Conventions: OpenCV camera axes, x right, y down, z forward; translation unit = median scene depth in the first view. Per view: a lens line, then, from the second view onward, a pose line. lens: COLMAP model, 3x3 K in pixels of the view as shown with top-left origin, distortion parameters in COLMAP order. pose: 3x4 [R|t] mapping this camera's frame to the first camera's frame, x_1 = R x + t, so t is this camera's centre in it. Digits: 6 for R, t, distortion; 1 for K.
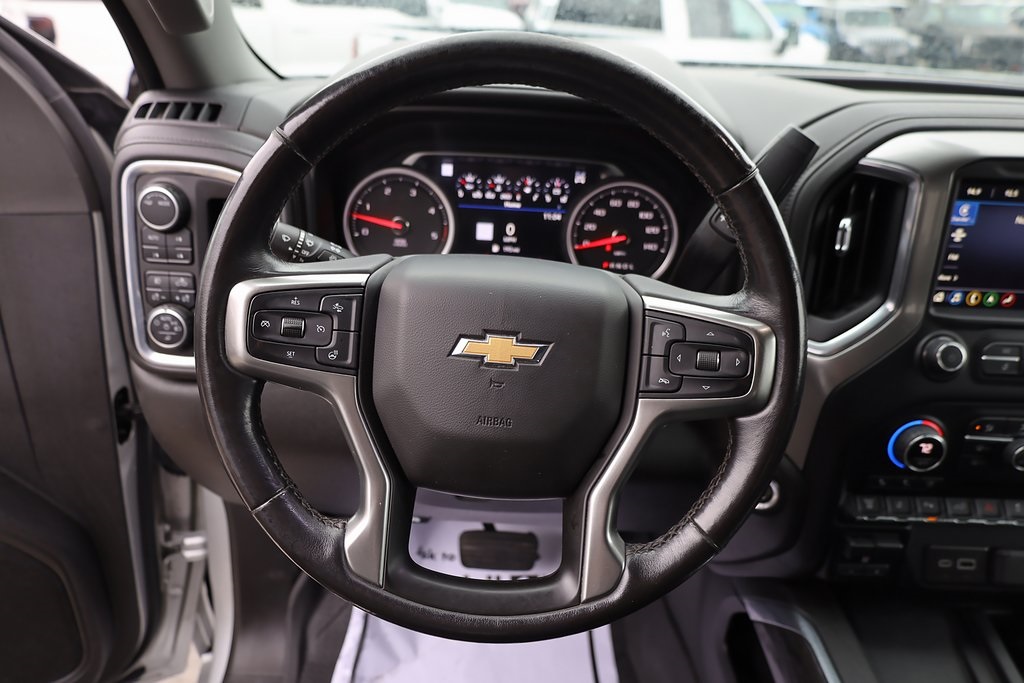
lens RADIAL K [[688.7, 0, 516.7], [0, 688.7, 348.0], [0, 0, 1]] dist [-0.022088, 0.006229]
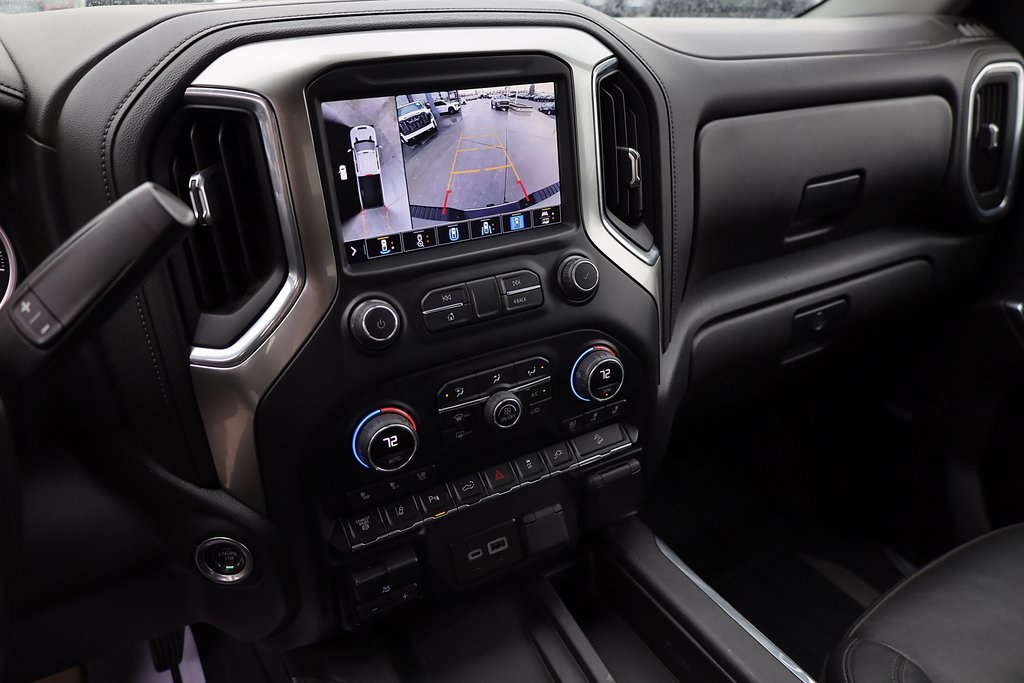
lens RADIAL K [[688.7, 0, 503.5], [0, 688.7, 343.5], [0, 0, 1]] dist [-0.022088, 0.006229]
pose [[0.866313, -0.273786, 0.417784, 0.407932], [0.269733, 0.960384, 0.070052, 0.017652], [-0.420412, 0.052003, 0.905842, 0.223517]]
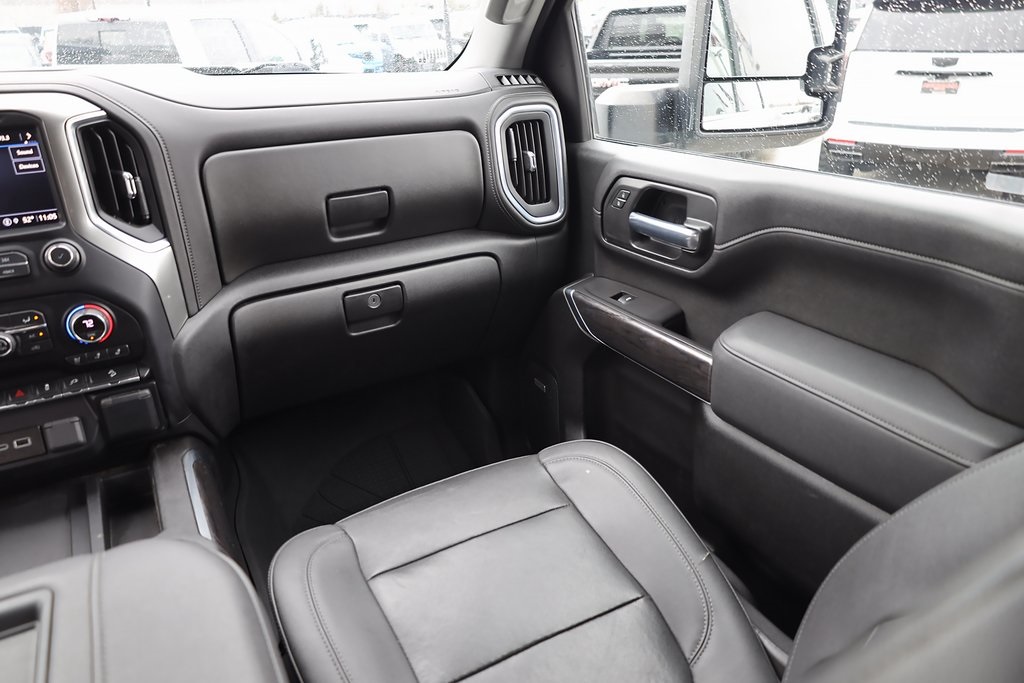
lens RADIAL K [[688.7, 0, 511.0], [0, 688.7, 345.4], [0, 0, 1]] dist [-0.022088, 0.006229]
pose [[0.859406, -0.265760, 0.436799, 1.008203], [0.280955, 0.959225, 0.030836, 0.388689], [-0.427184, 0.096220, 0.899031, -0.557657]]
